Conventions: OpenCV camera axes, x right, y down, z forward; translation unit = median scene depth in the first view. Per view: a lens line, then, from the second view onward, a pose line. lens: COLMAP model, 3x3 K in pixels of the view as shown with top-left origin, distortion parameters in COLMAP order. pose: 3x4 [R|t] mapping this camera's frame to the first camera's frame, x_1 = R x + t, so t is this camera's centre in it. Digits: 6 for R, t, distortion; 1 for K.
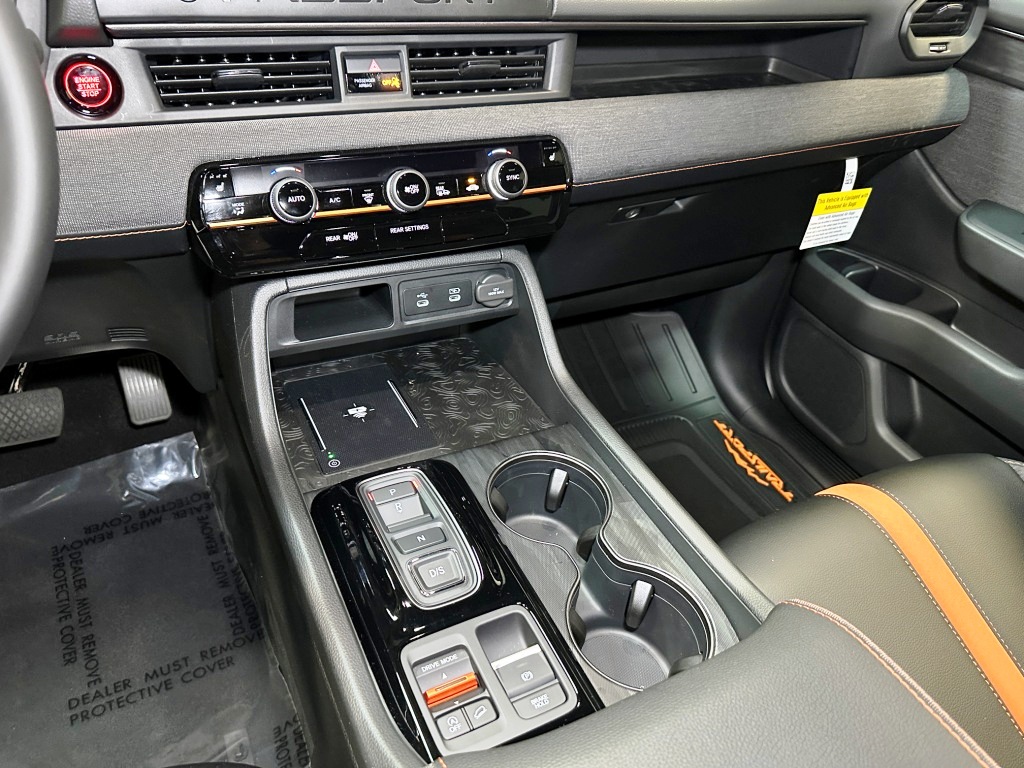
lens RADIAL K [[750.8, 0, 516.1], [0, 750.8, 404.9], [0, 0, 1]] dist [0.044300, -0.078109]
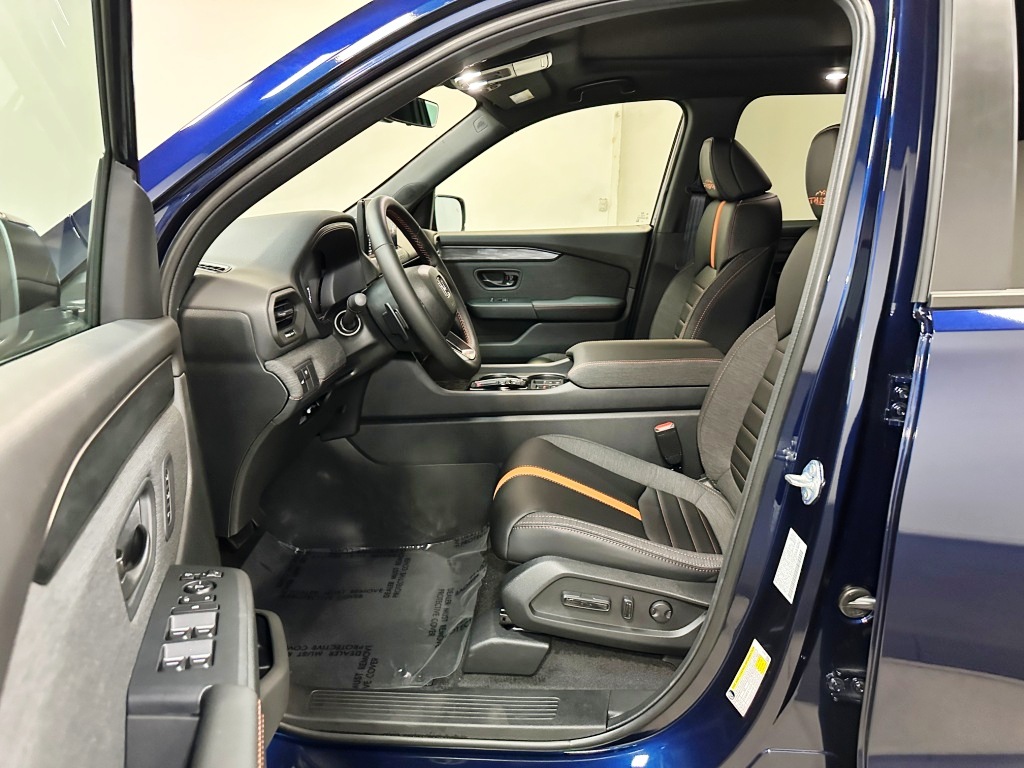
lens RADIAL K [[713.2, 0, 512.0], [0, 713.2, 384.0], [0, 0, 1]] dist [0.034241, -0.091171]
pose [[0.515608, -0.341623, 0.785775, -2.071019], [0.601311, 0.797583, -0.047810, 0.284833], [-0.610388, 0.497146, 0.616662, -0.793798]]
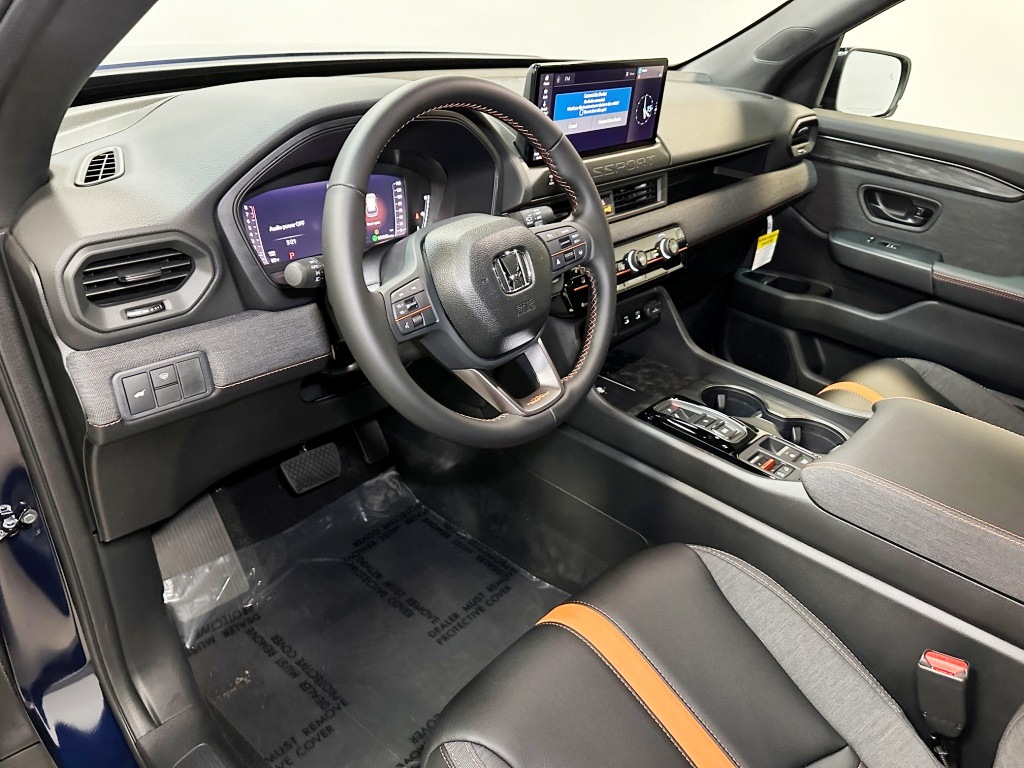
lens RADIAL K [[713.2, 0, 512.0], [0, 713.2, 384.0], [0, 0, 1]] dist [0.034241, -0.091171]
pose [[0.950804, -0.198420, 0.237909, -0.799120], [0.229044, 0.967340, -0.108596, 0.129170], [-0.208592, 0.157745, 0.965197, -0.558060]]
